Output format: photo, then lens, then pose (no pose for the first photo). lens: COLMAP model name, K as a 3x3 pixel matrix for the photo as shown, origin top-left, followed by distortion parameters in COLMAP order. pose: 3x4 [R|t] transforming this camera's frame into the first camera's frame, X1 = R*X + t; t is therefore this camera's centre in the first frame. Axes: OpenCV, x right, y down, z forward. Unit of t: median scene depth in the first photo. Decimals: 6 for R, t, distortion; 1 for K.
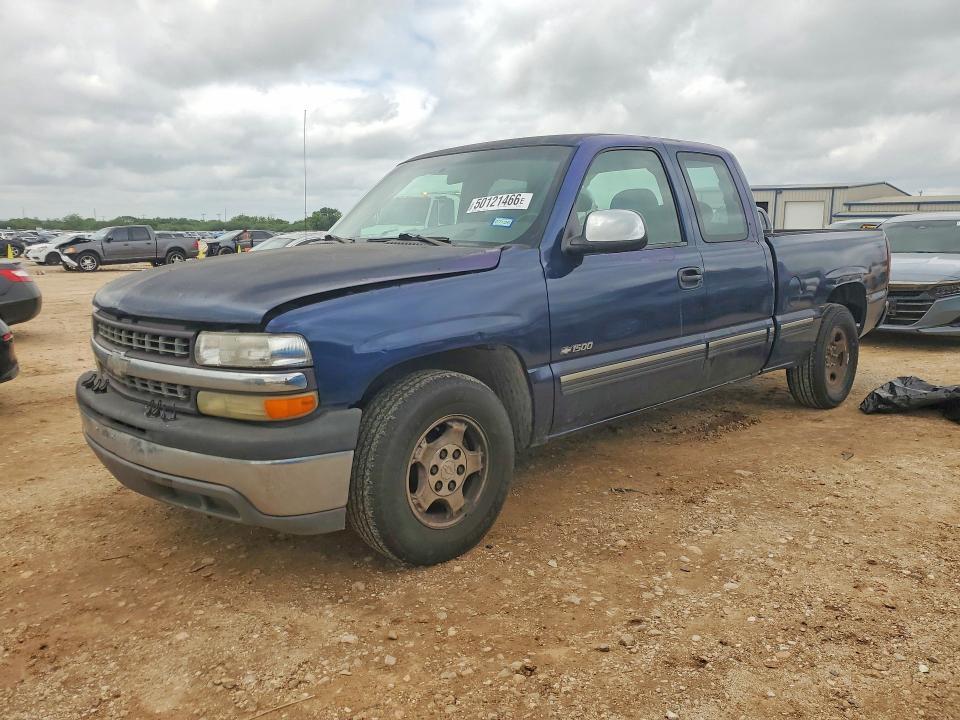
lens RADIAL K [[775.6, 0, 480.0], [0, 775.6, 360.0], [0, 0, 1]] dist [-0.005173, 0.060154]
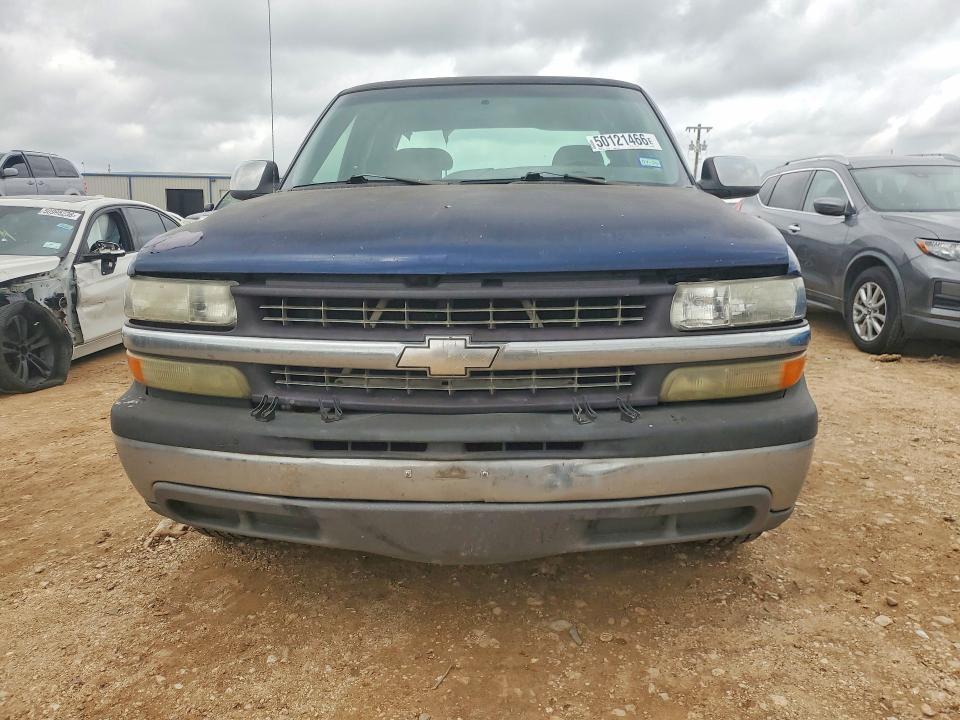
lens RADIAL K [[775.6, 0, 480.0], [0, 775.6, 360.0], [0, 0, 1]] dist [-0.005173, 0.060154]
pose [[0.715162, -0.120632, 0.688471, -0.842409], [0.114848, 0.991887, 0.054495, -0.022324], [-0.689459, 0.040096, 0.723214, 0.533874]]
